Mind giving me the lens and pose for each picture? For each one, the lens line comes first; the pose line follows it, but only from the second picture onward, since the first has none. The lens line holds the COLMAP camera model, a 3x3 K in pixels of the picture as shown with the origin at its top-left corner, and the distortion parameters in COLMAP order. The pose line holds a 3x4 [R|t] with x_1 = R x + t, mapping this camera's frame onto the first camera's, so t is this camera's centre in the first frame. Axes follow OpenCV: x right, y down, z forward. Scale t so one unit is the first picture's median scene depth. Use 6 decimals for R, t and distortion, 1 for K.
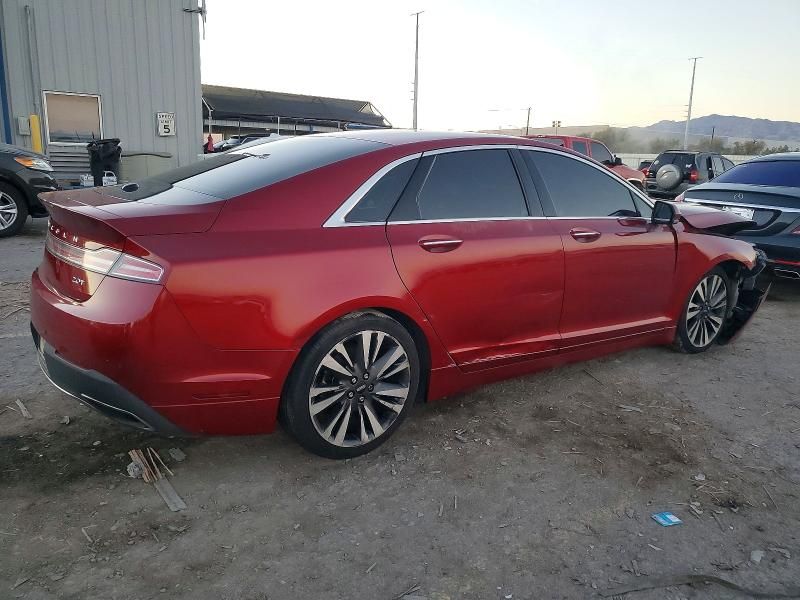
lens RADIAL K [[650.7, 0, 403.2], [0, 650.7, 301.2], [0, 0, 1]] dist [0.012798, 0.003531]
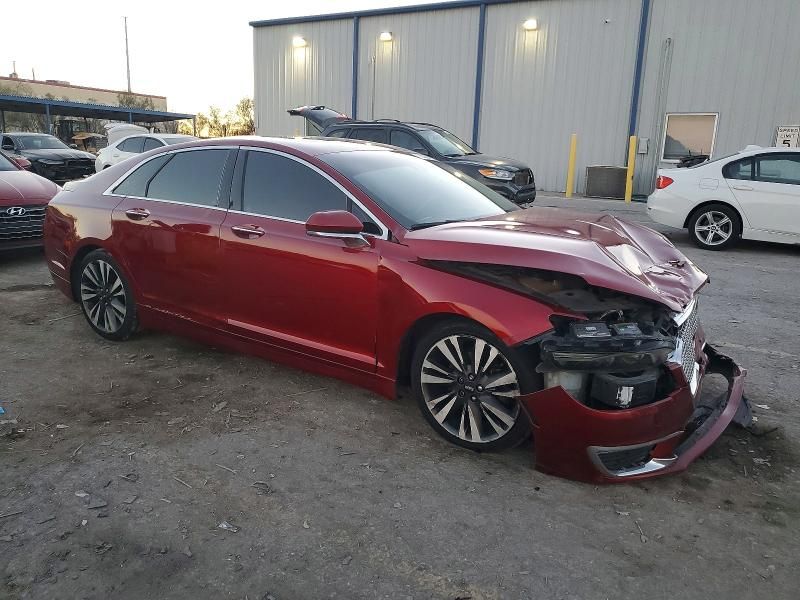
lens RADIAL K [[650.7, 0, 402.1], [0, 650.7, 298.7], [0, 0, 1]] dist [0.012798, 0.003531]
pose [[0.325792, 0.191114, -0.925924, 1.265811], [-0.226693, 0.966578, 0.119742, -0.167712], [0.917862, 0.170889, 0.358227, 0.830003]]
